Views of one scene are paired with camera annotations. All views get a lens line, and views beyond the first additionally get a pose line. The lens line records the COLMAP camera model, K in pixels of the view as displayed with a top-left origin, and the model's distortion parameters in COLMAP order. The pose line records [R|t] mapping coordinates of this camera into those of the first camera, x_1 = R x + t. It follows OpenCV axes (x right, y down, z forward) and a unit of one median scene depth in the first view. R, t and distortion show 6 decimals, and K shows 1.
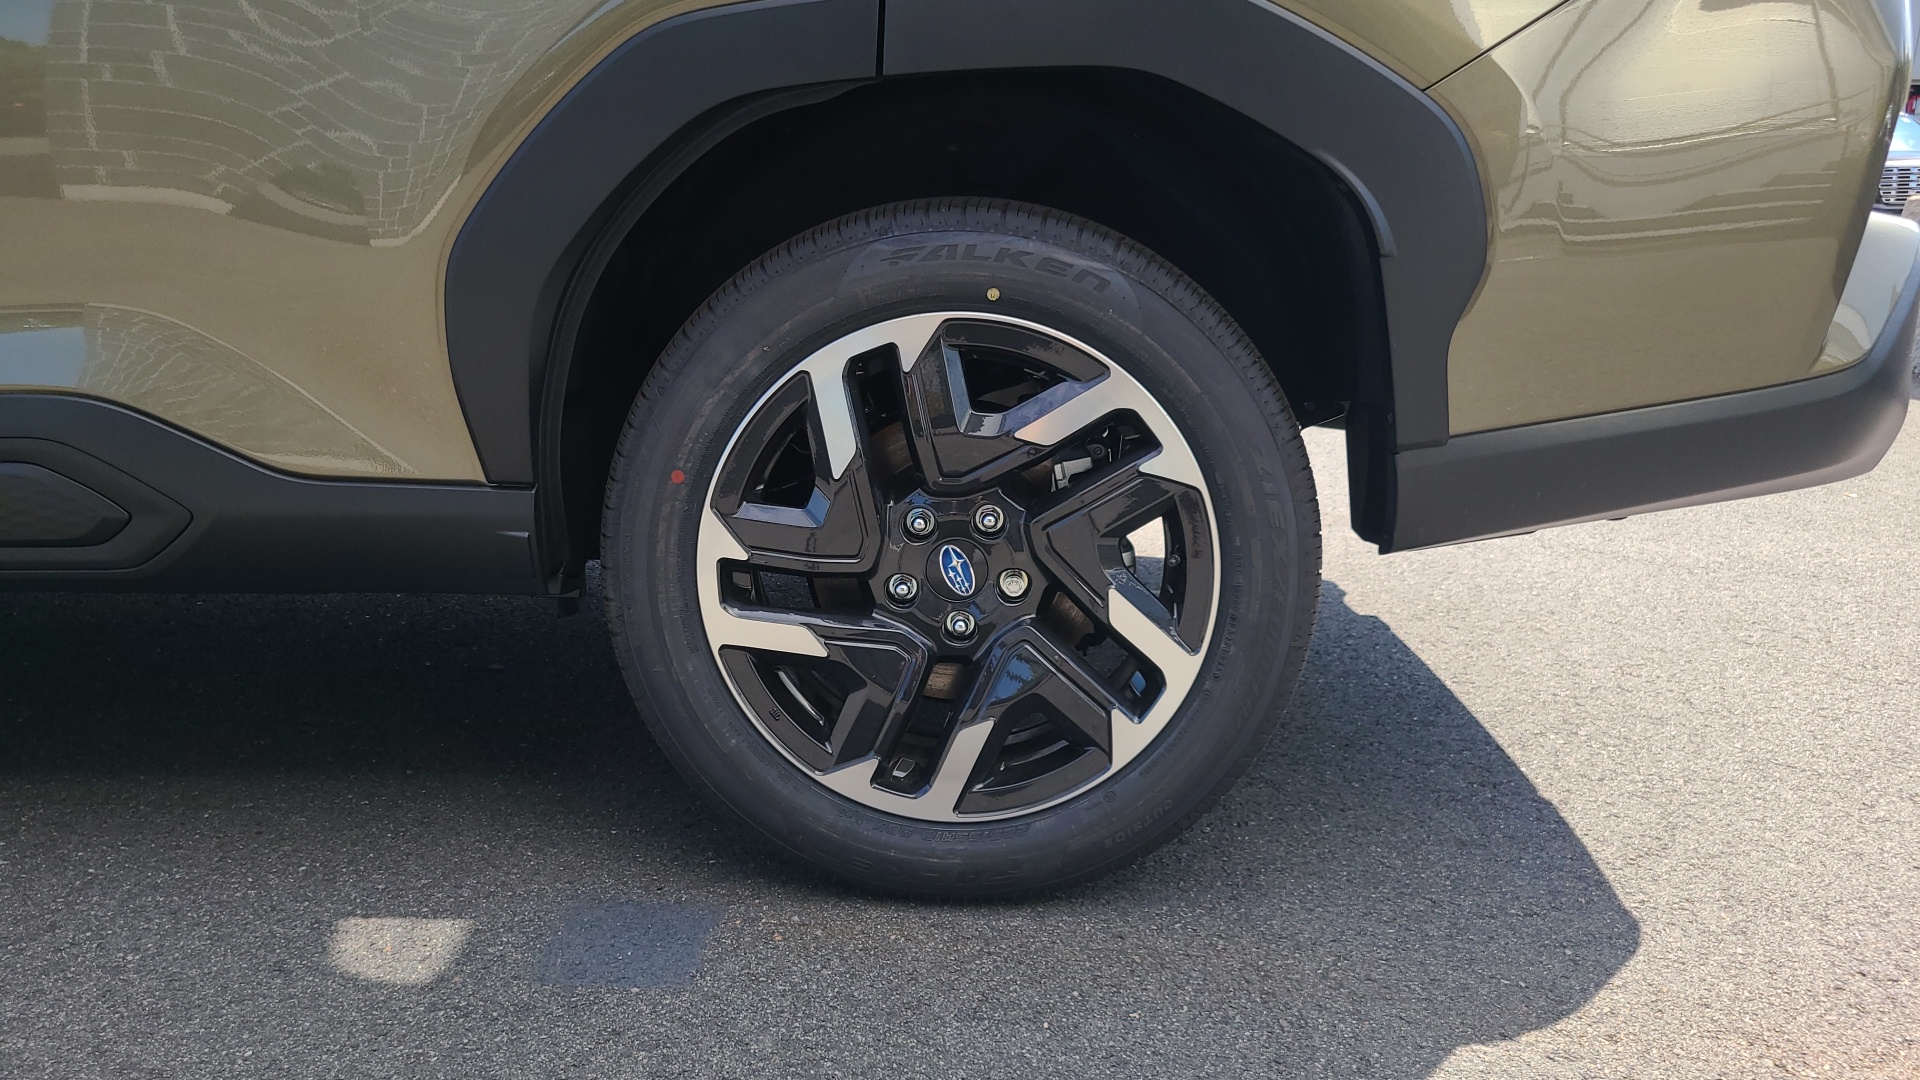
lens RADIAL K [[1441.8, 0, 944.4], [0, 1441.8, 537.5], [0, 0, 1]] dist [0.040613, -0.011344]
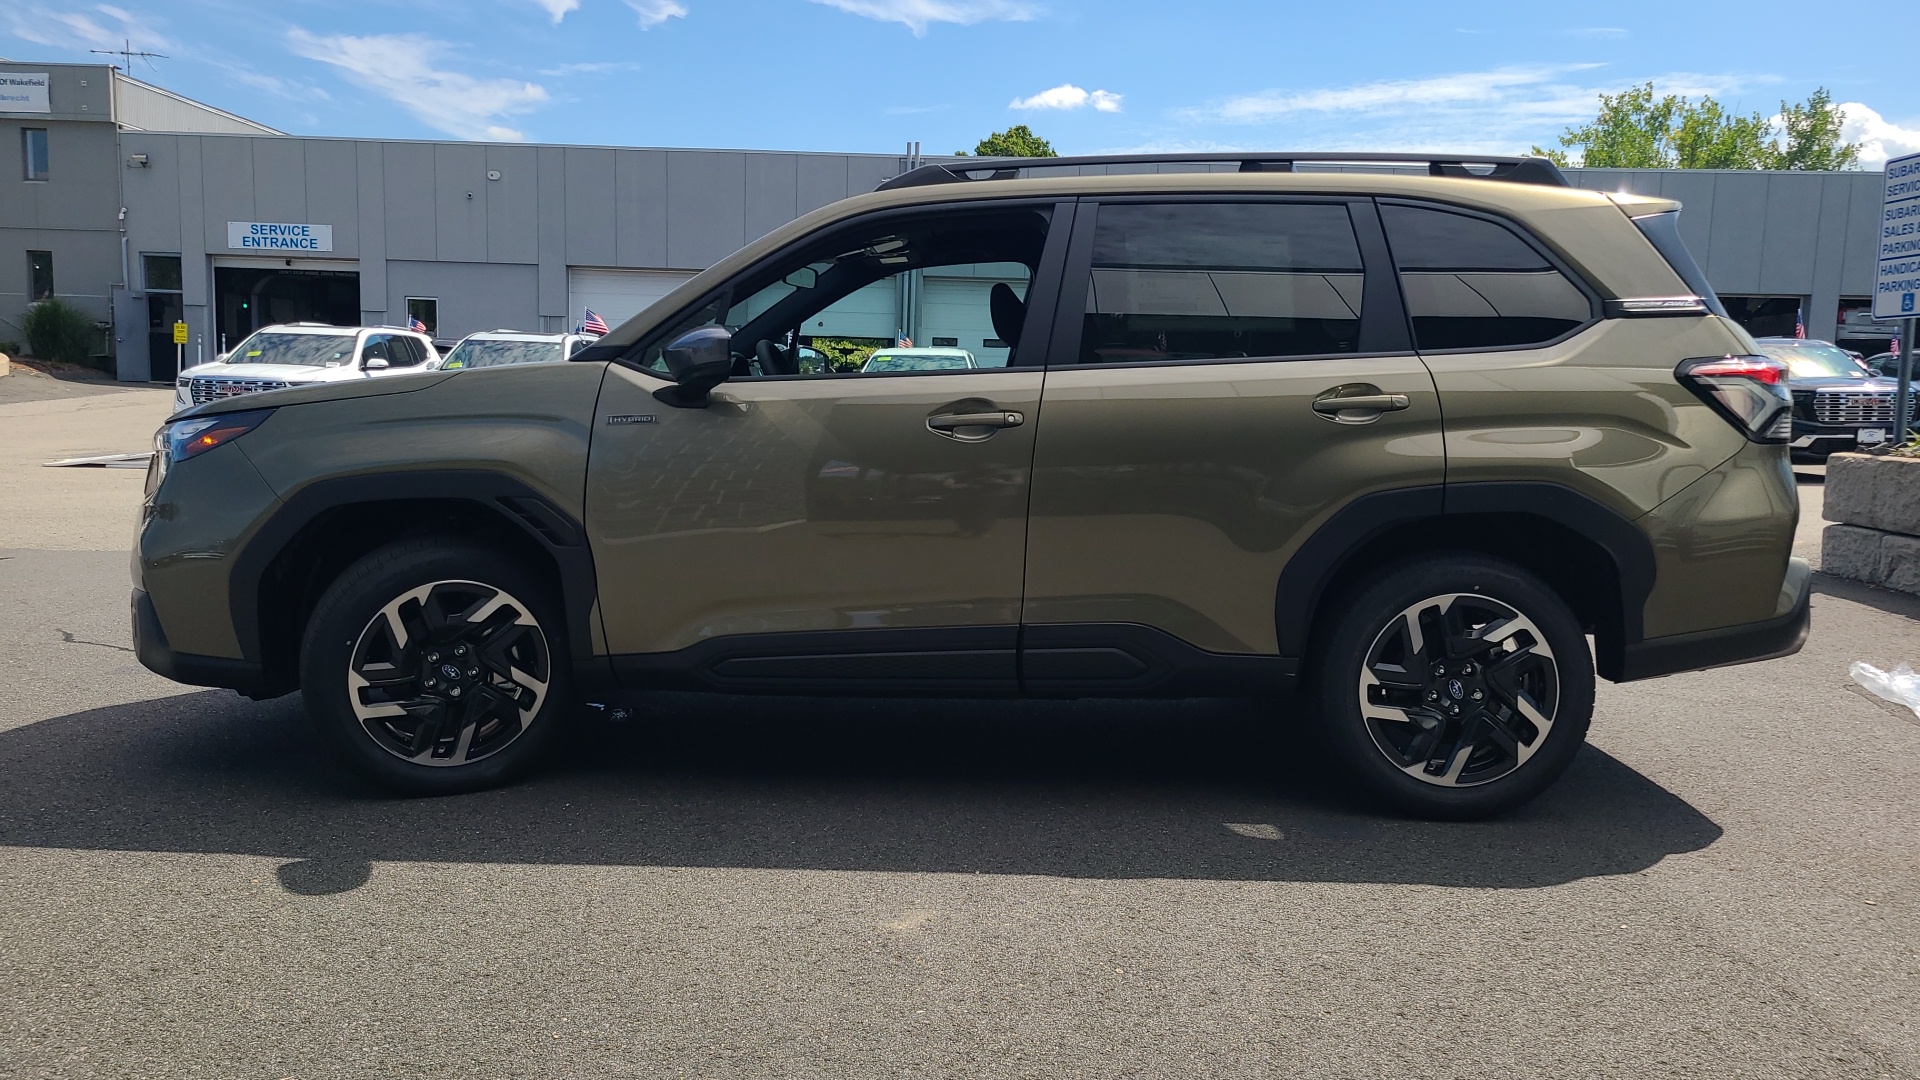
lens RADIAL K [[1441.8, 0, 944.4], [0, 1441.8, 537.5], [0, 0, 1]] dist [0.040613, -0.011344]
pose [[0.999843, 0.001951, 0.017595, -0.980229], [0.000050, 0.993595, -0.112999, 0.047071], [-0.017702, 0.112982, 0.993439, -1.658986]]
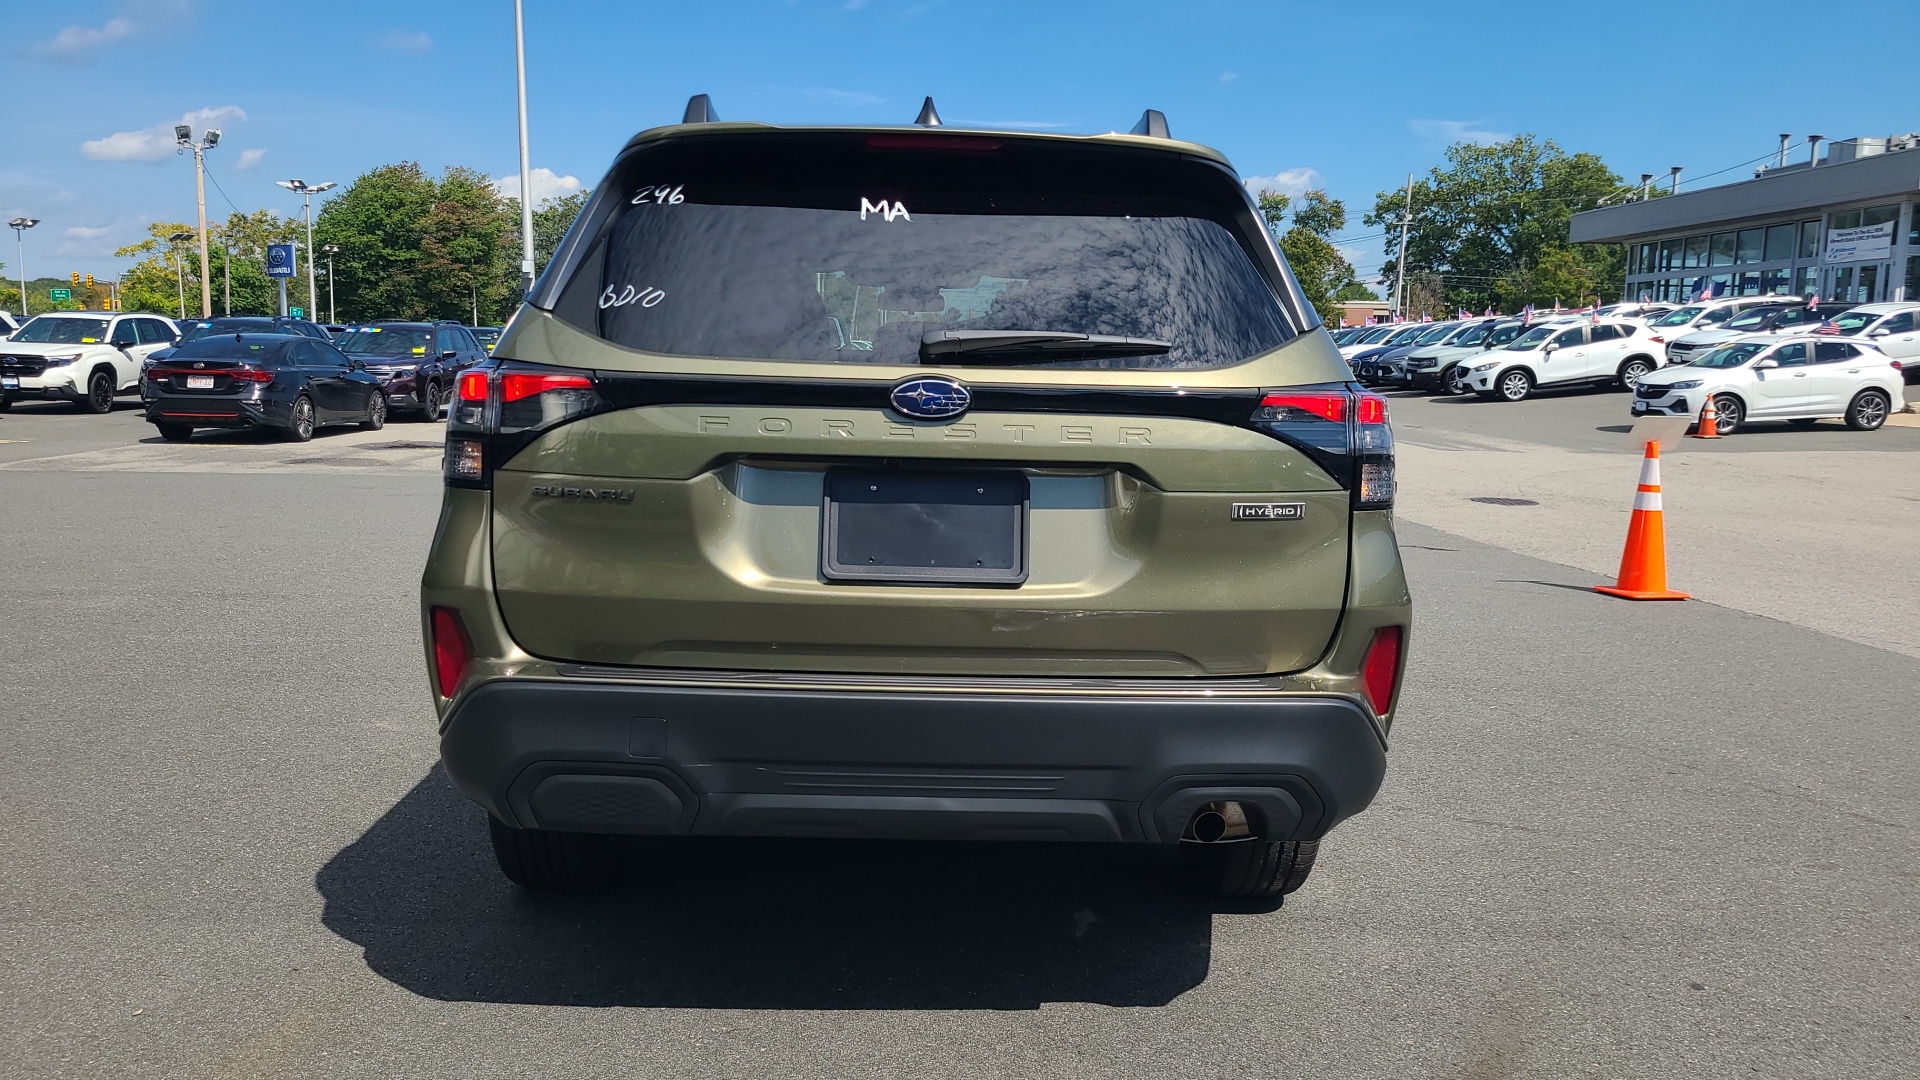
lens RADIAL K [[1441.8, 0, 944.4], [0, 1441.8, 537.5], [0, 0, 1]] dist [0.040613, -0.011344]
pose [[0.078912, 0.107233, -0.991097, 2.421639], [-0.239518, 0.967114, 0.085568, -0.658363], [0.967680, 0.230633, 0.102001, 1.342779]]
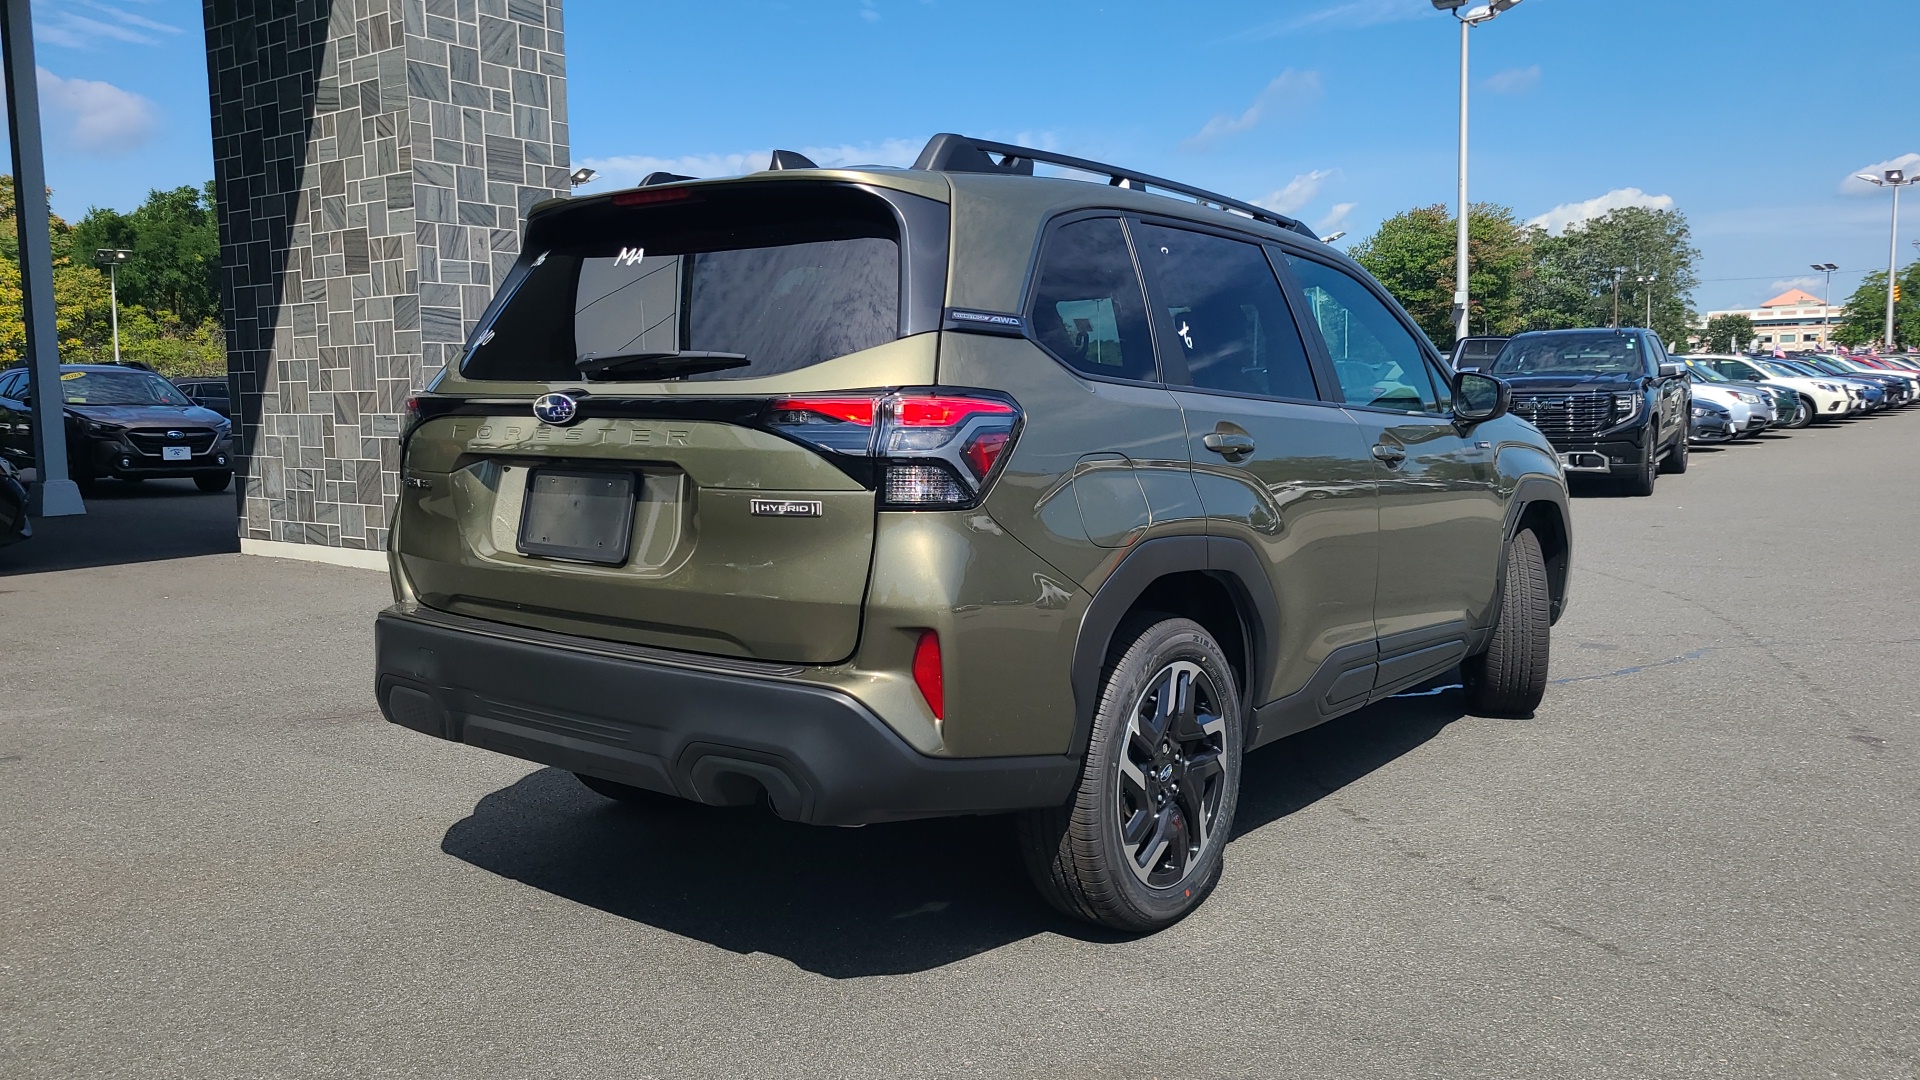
lens RADIAL K [[1436.2, 0, 928.9], [0, 1436.2, 543.5], [0, 0, 1]] dist [0.080400, -0.106990]
pose [[-0.584318, 0.076247, -0.807935, 2.112656], [-0.174893, 0.960350, 0.217118, -1.027933], [0.792455, 0.268168, -0.547814, 3.082449]]
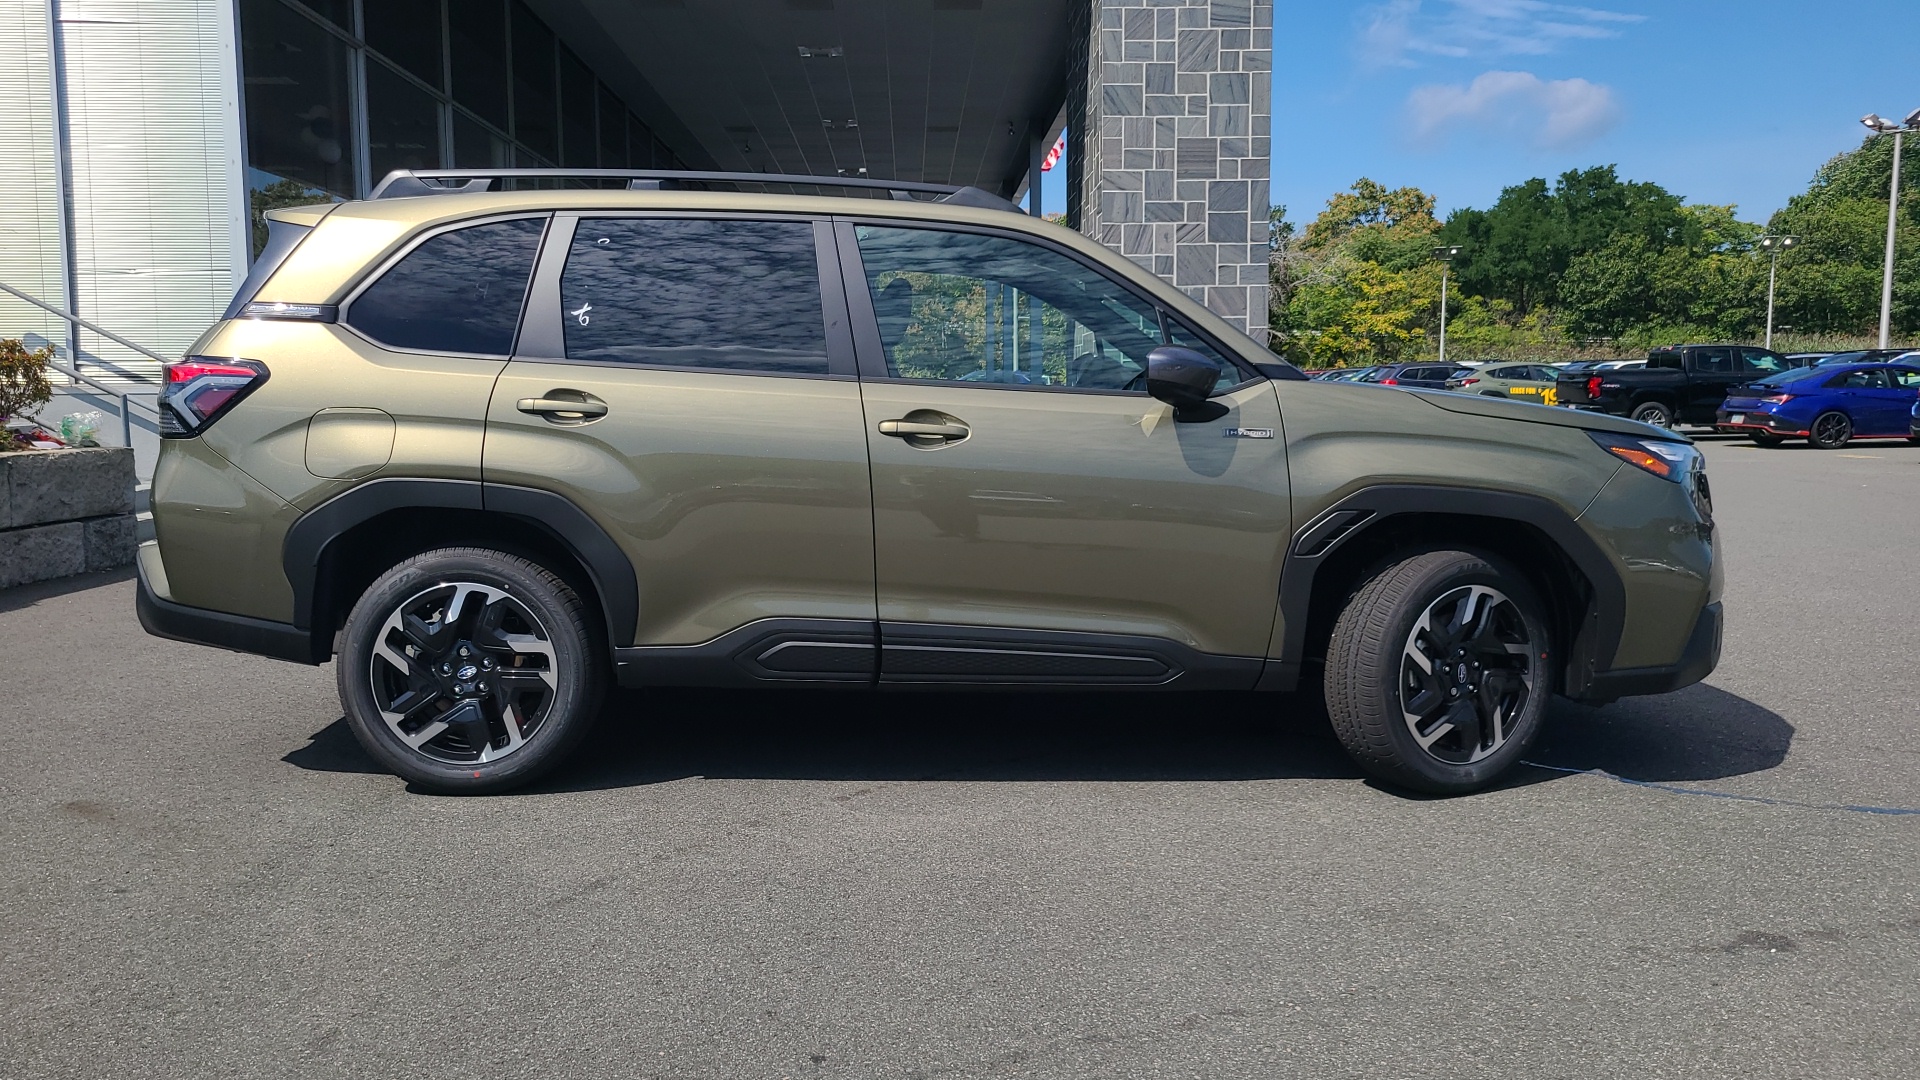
lens RADIAL K [[1441.8, 0, 944.4], [0, 1441.8, 537.5], [0, 0, 1]] dist [0.040613, -0.011344]
pose [[-0.999030, -0.007031, -0.043459, -0.733585], [-0.020484, 0.948030, 0.317521, -1.415482], [0.038968, 0.318104, -0.947255, 4.858023]]
